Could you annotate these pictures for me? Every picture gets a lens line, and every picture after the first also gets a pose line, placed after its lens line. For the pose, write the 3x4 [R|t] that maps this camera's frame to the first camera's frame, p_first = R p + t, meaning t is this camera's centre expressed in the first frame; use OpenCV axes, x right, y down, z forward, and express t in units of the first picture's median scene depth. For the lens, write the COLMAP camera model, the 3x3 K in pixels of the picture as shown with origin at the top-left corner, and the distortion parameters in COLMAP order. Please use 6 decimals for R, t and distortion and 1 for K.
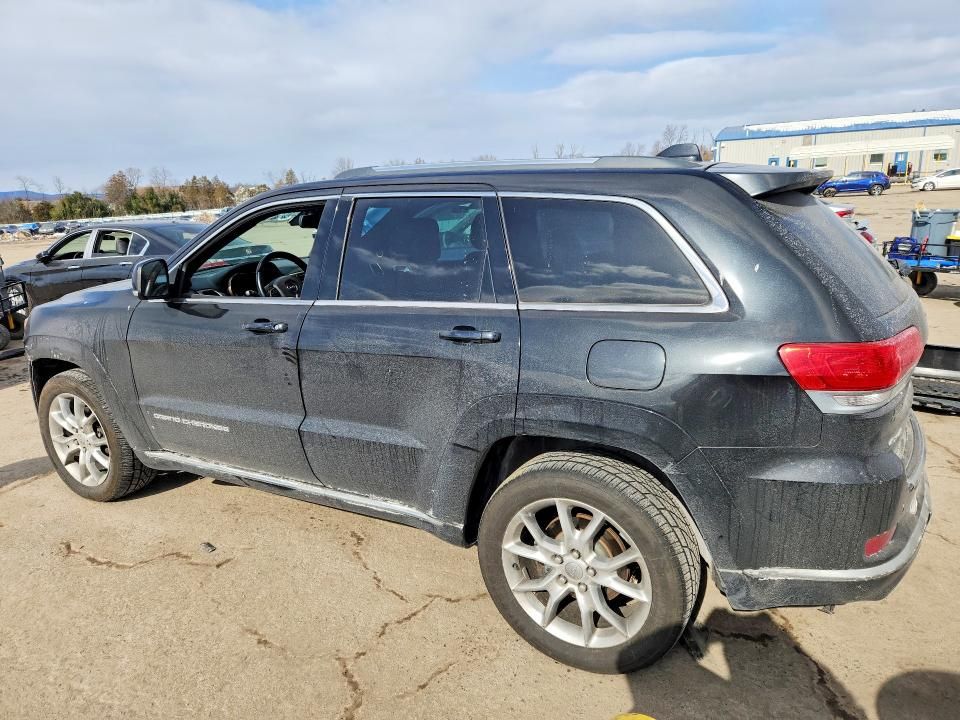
lens RADIAL K [[743.7, 0, 479.6], [0, 743.7, 356.5], [0, 0, 1]] dist [0.025998, -0.009148]
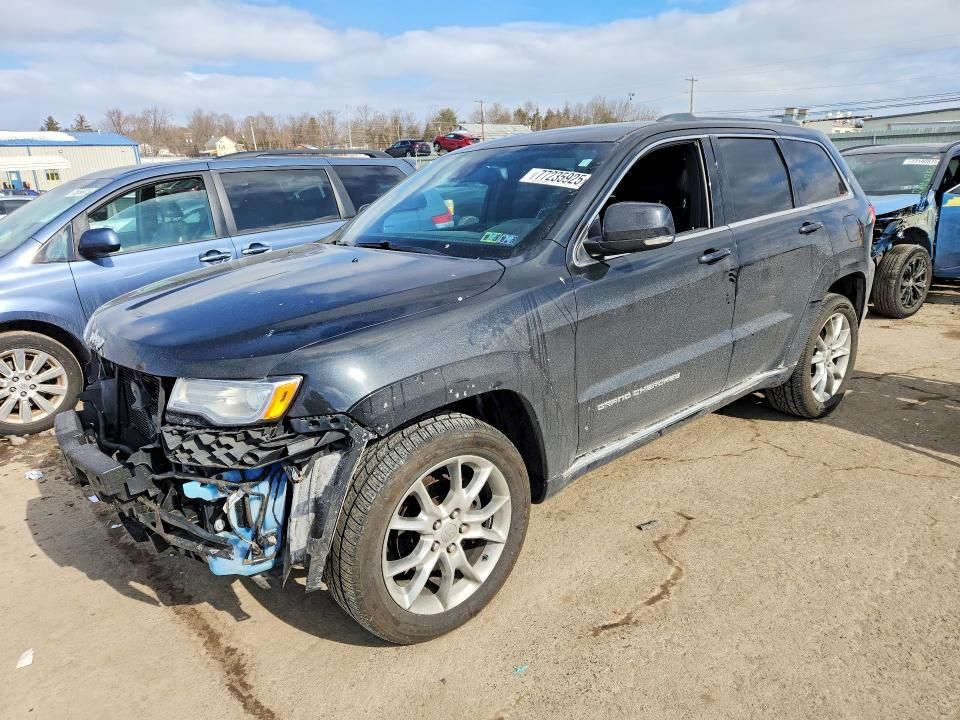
lens RADIAL K [[743.7, 0, 479.7], [0, 743.7, 363.3], [0, 0, 1]] dist [0.025998, -0.009148]
pose [[0.244294, -0.215396, 0.945476, -1.274621], [0.253604, 0.955275, 0.152101, -0.126756], [-0.935952, 0.202620, 0.287993, 0.927213]]
